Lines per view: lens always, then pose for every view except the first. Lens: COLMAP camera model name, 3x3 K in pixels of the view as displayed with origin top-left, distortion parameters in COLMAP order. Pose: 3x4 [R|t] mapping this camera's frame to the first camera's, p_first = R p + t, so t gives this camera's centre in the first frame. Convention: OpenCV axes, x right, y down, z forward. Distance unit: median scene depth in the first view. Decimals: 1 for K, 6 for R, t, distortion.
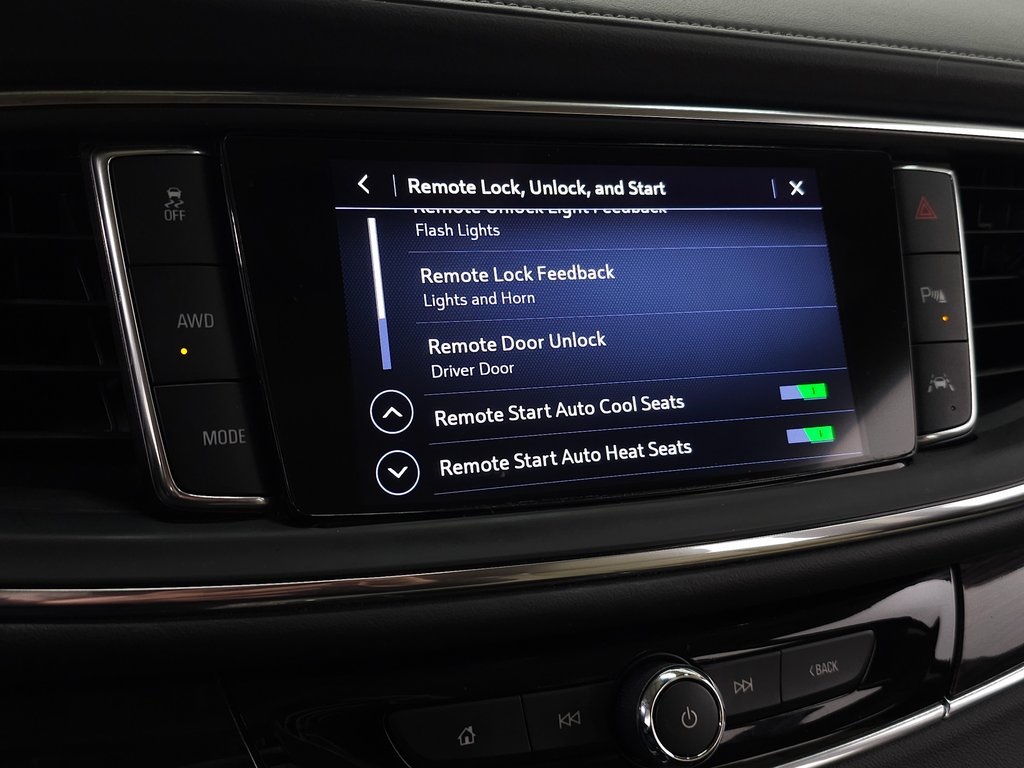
lens RADIAL K [[1038.4, 0, 512.0], [0, 1038.4, 384.0], [0, 0, 1]] dist [0.006350, 0.000648]
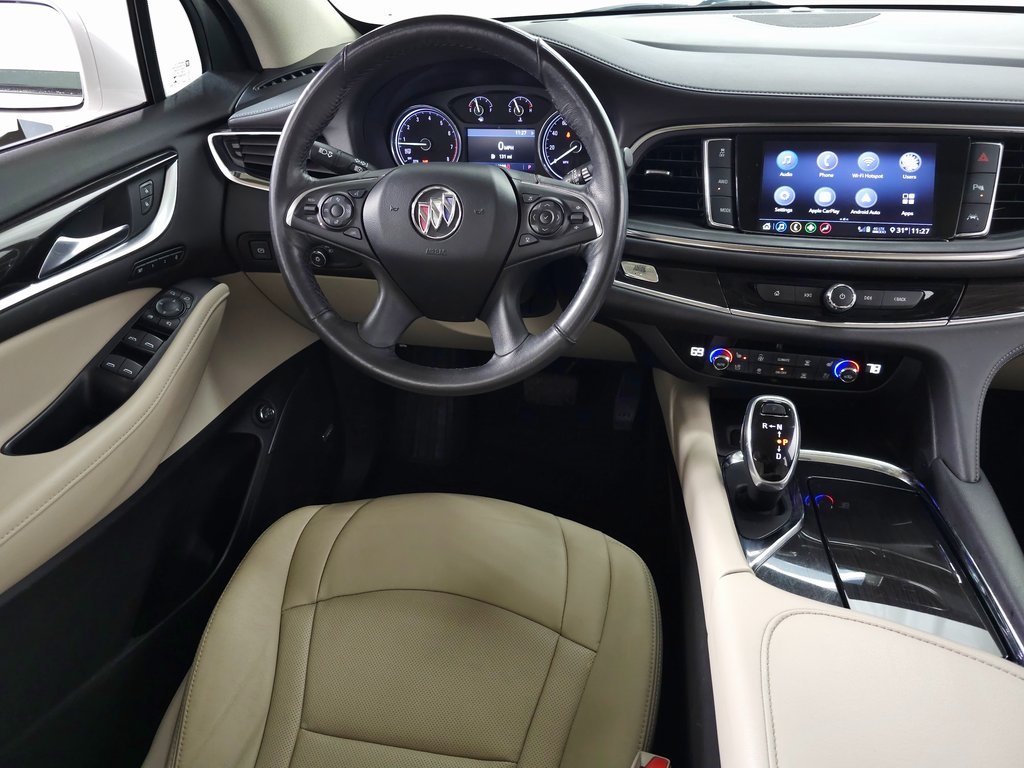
lens RADIAL K [[686.6, 0, 498.9], [0, 686.6, 381.8], [0, 0, 1]] dist [0.045981, -0.053169]
pose [[0.837510, 0.162252, -0.521777, 0.441841], [-0.117715, 0.986050, 0.117675, 0.437918], [0.533592, -0.037133, 0.844927, -1.577362]]
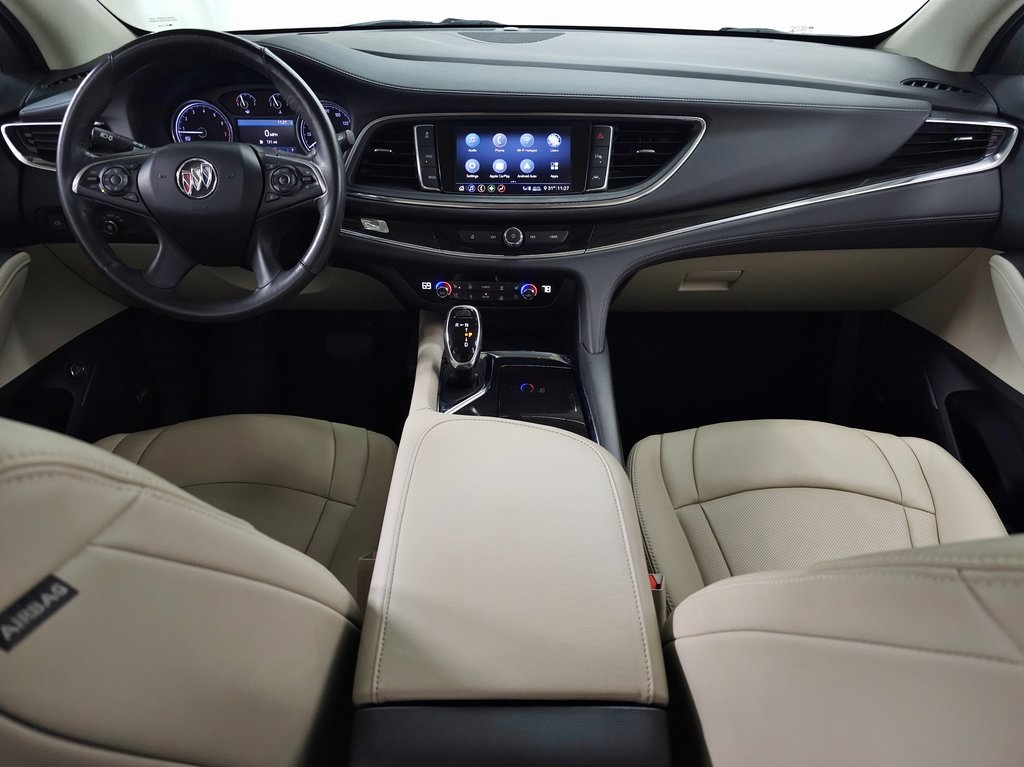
lens RADIAL K [[686.6, 0, 498.9], [0, 686.6, 381.3], [0, 0, 1]] dist [0.045981, -0.053169]
pose [[0.932748, 0.087416, -0.349772, 1.254286], [-0.059760, 0.994227, 0.089118, 0.683830], [0.355543, -0.062222, 0.932587, -2.075026]]
